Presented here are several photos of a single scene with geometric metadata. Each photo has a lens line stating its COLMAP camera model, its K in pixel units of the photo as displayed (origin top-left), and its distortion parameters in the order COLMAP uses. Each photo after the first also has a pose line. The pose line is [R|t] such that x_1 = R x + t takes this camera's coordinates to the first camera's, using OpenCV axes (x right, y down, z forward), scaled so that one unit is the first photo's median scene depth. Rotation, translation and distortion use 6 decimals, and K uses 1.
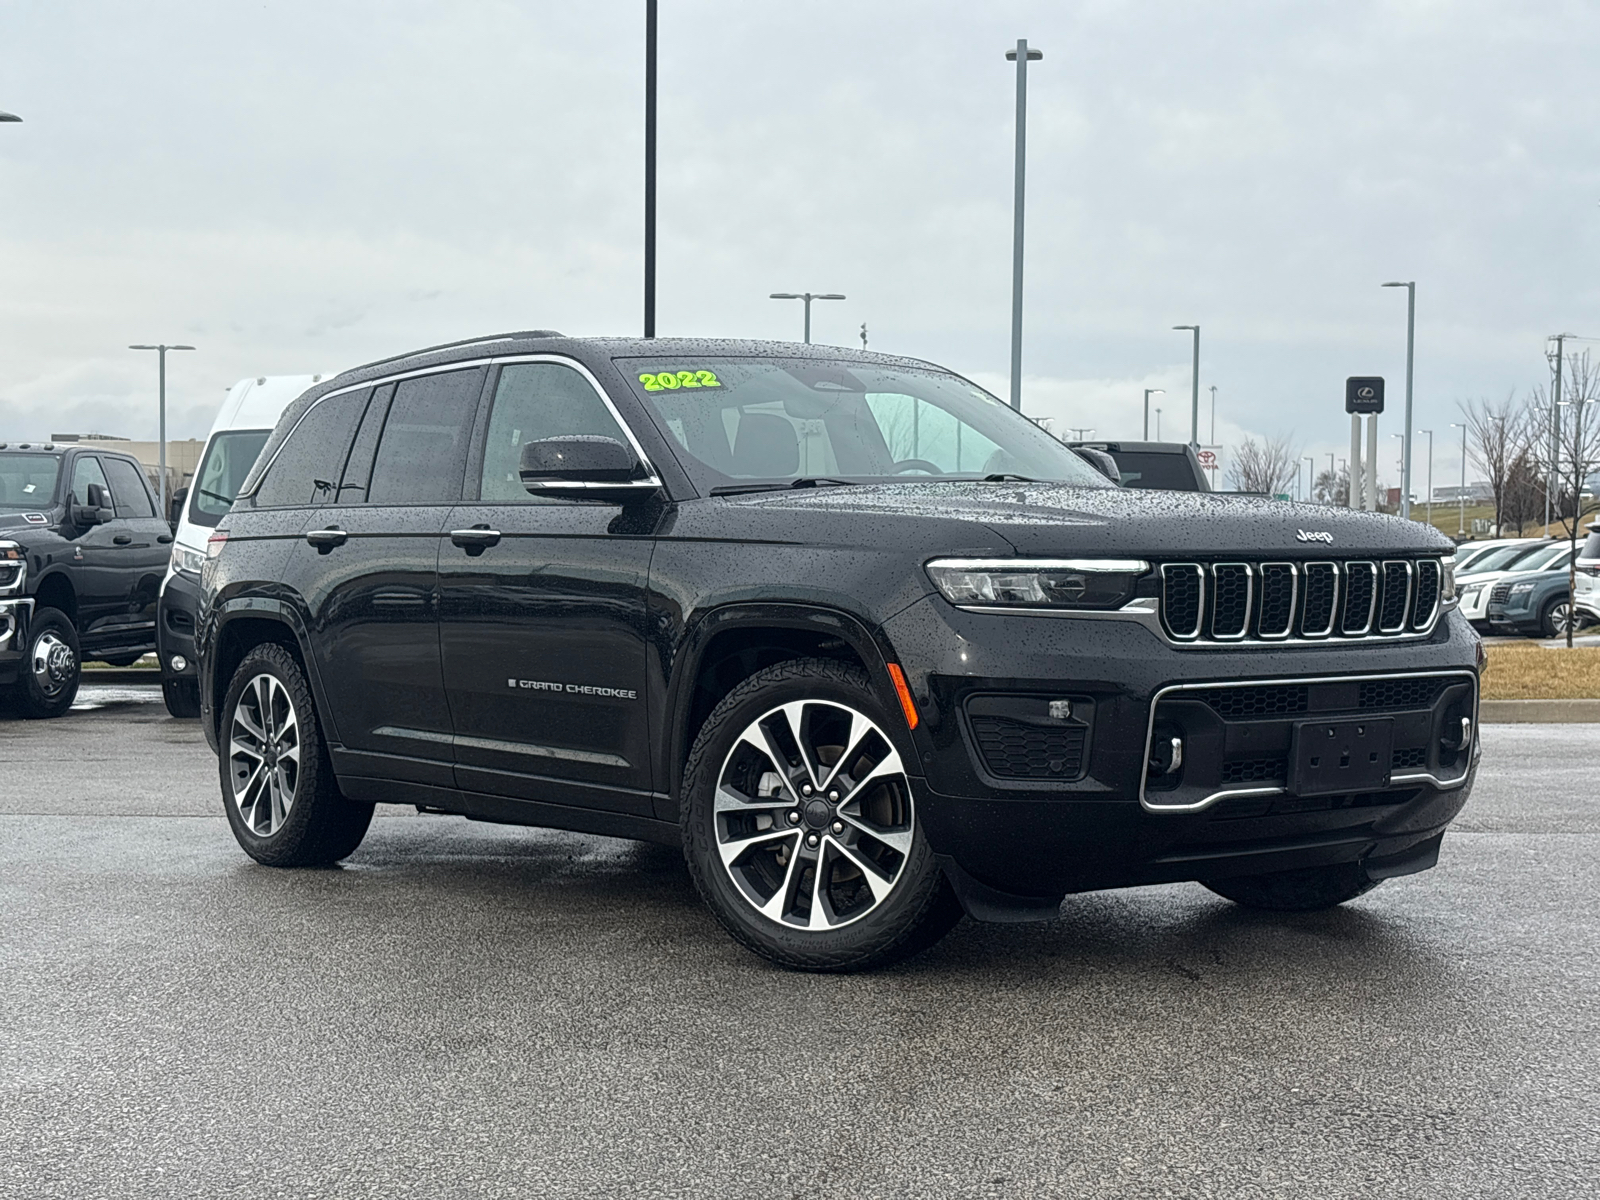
lens RADIAL K [[2380.1, 0, 800.0], [0, 2380.1, 600.0], [0, 0, 1]] dist [0.175584, -0.772904]
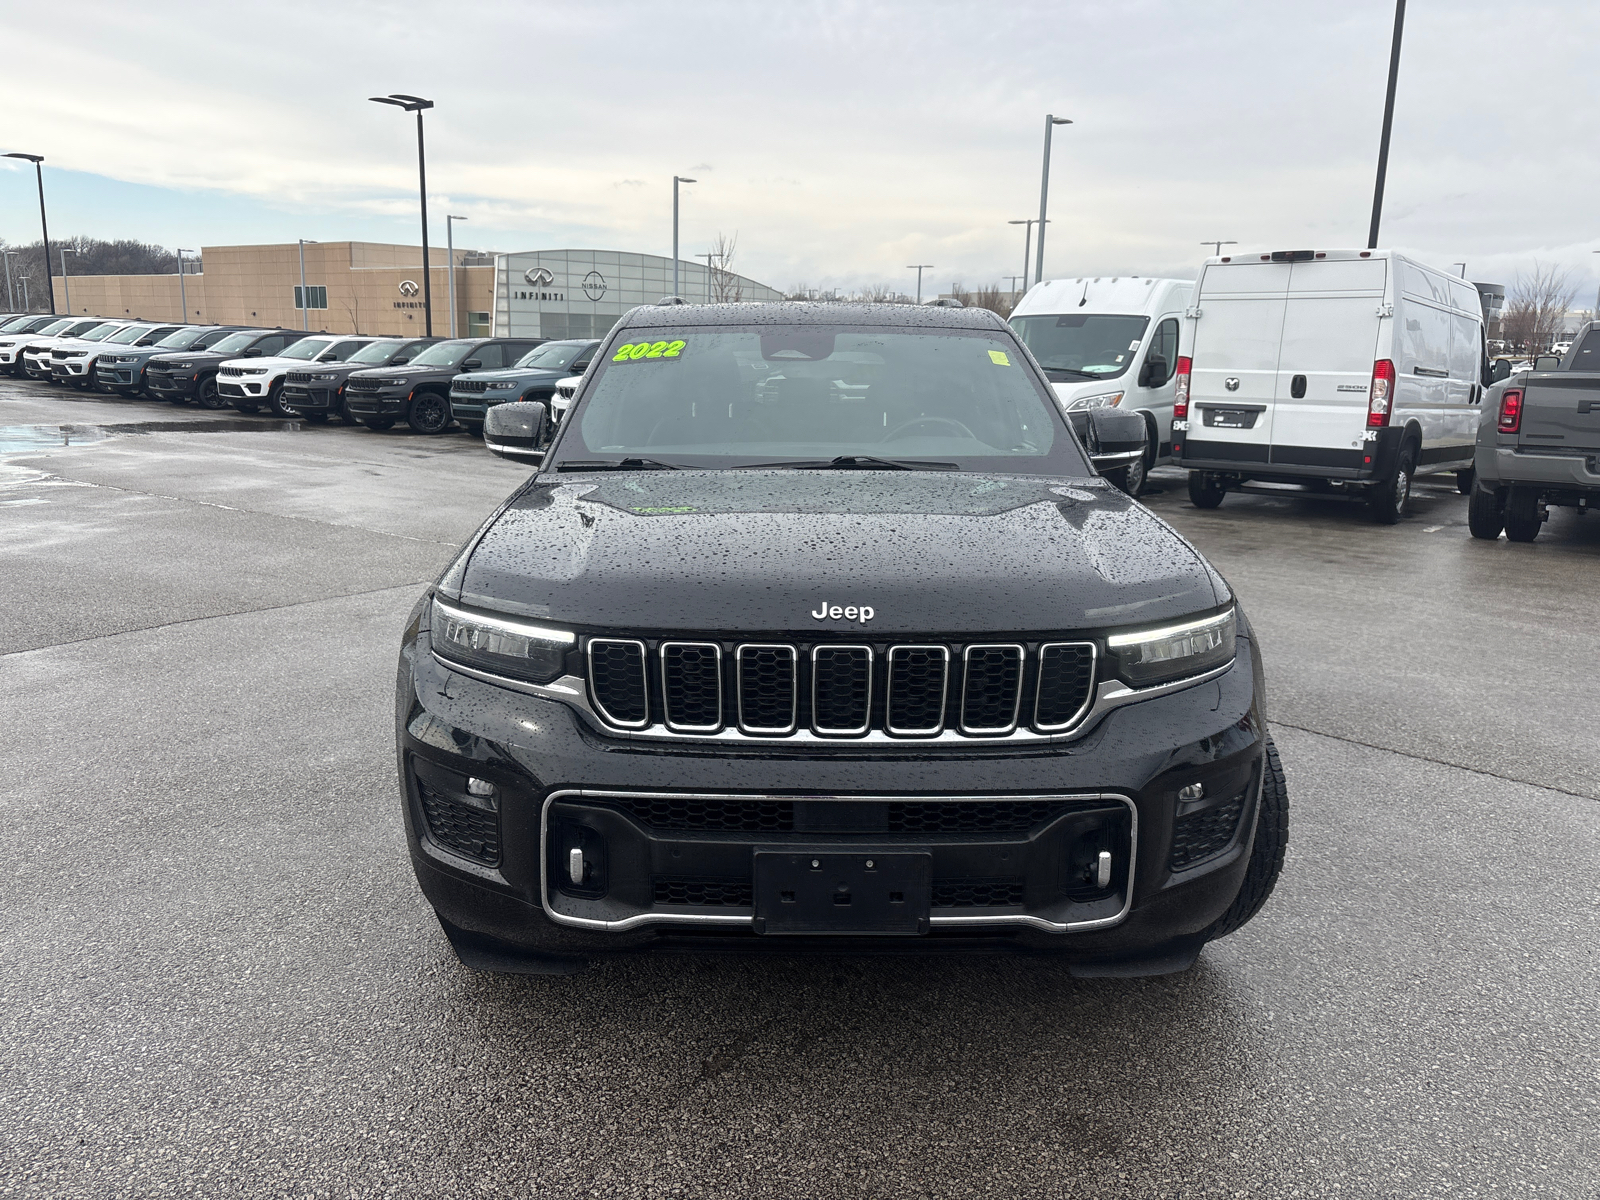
lens RADIAL K [[1202.0, 0, 792.9], [0, 1202.0, 612.6], [0, 0, 1]] dist [0.023330, -0.035096]
pose [[0.808189, 0.137696, -0.572600, 0.412863], [-0.024653, 0.979340, 0.200711, -0.101338], [0.588407, -0.148096, 0.794887, 0.660712]]
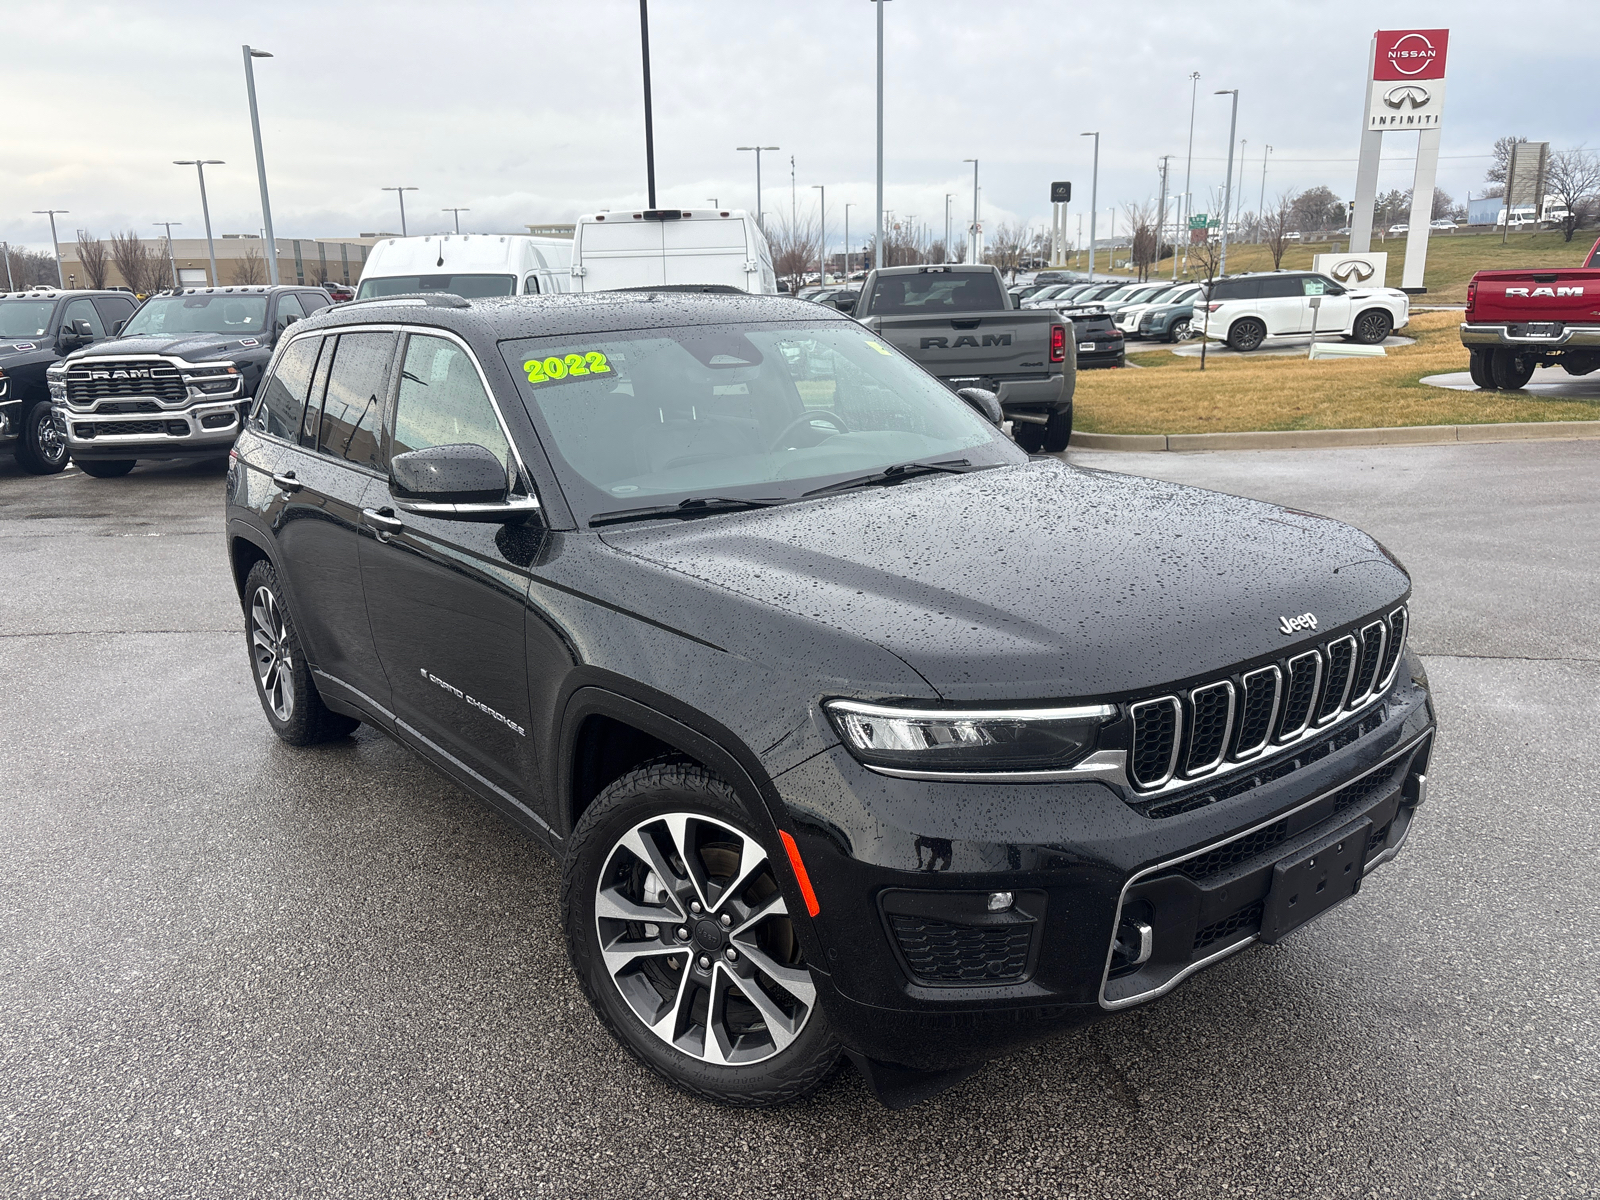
lens RADIAL K [[1202.0, 0, 792.9], [0, 1202.0, 612.6], [0, 0, 1]] dist [0.023330, -0.035096]
pose [[0.999337, -0.033088, 0.015220, 0.035119], [0.028382, 0.969385, 0.243901, -0.131029], [-0.022824, -0.243307, 0.969681, 0.588840]]
